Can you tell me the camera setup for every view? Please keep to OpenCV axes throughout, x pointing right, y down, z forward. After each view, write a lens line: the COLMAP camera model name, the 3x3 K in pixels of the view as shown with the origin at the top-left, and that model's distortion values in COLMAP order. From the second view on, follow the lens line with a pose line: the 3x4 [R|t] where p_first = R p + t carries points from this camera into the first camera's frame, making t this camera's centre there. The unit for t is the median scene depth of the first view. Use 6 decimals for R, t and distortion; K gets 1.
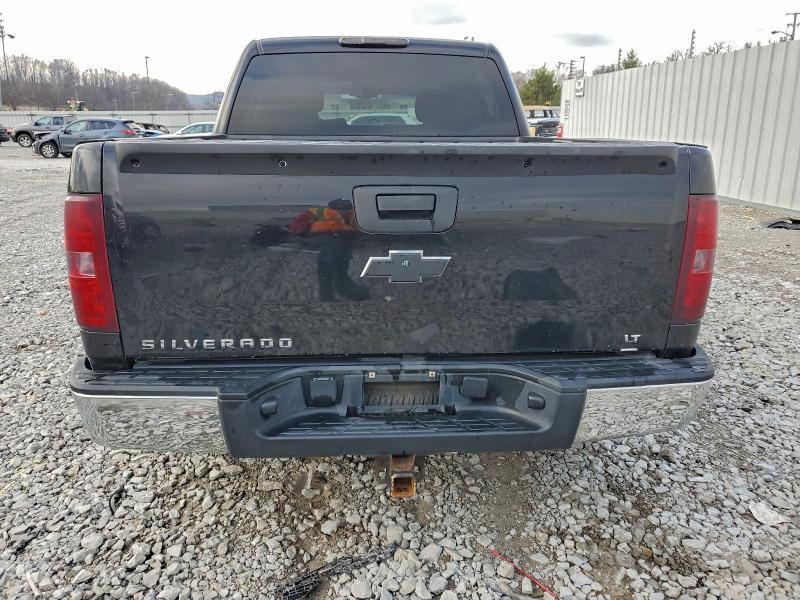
lens RADIAL K [[622.4, 0, 403.7], [0, 622.4, 297.4], [0, 0, 1]] dist [0.012003, 0.001710]
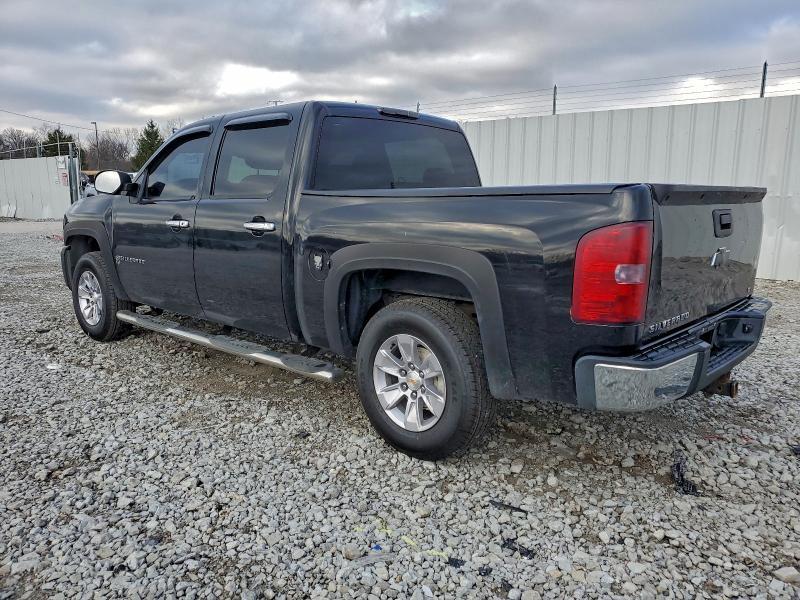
lens RADIAL K [[640.2, 0, 398.1], [0, 640.2, 300.3], [0, 0, 1]] dist [0.006253, 0.000754]
pose [[0.705199, -0.124301, 0.698028, -1.393189], [0.181395, 0.983377, -0.008145, -0.072772], [-0.685412, 0.132362, 0.716024, 0.257460]]
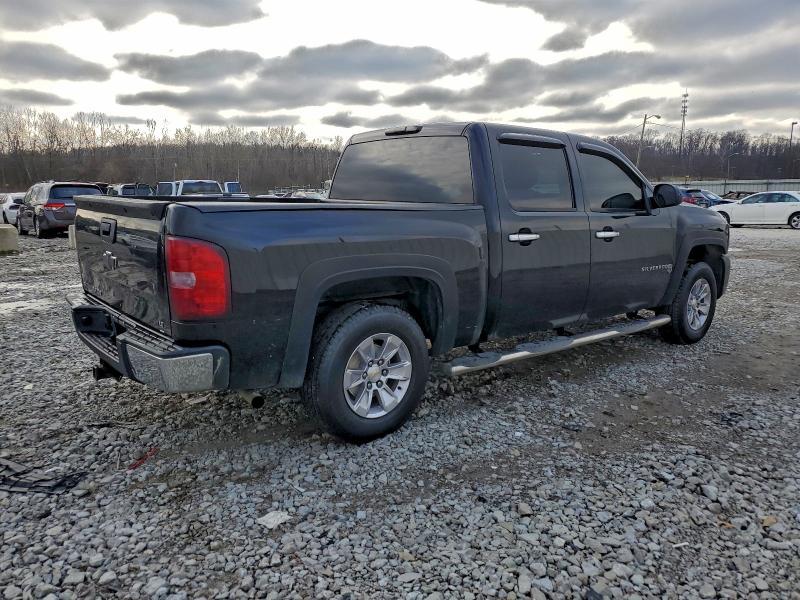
lens RADIAL K [[622.4, 0, 403.7], [0, 622.4, 297.4], [0, 0, 1]] dist [0.012003, 0.001710]
pose [[0.577009, 0.135035, -0.805498, 1.563144], [-0.217945, 0.975932, 0.007484, -0.124168], [0.787122, 0.171236, 0.592551, 0.404296]]
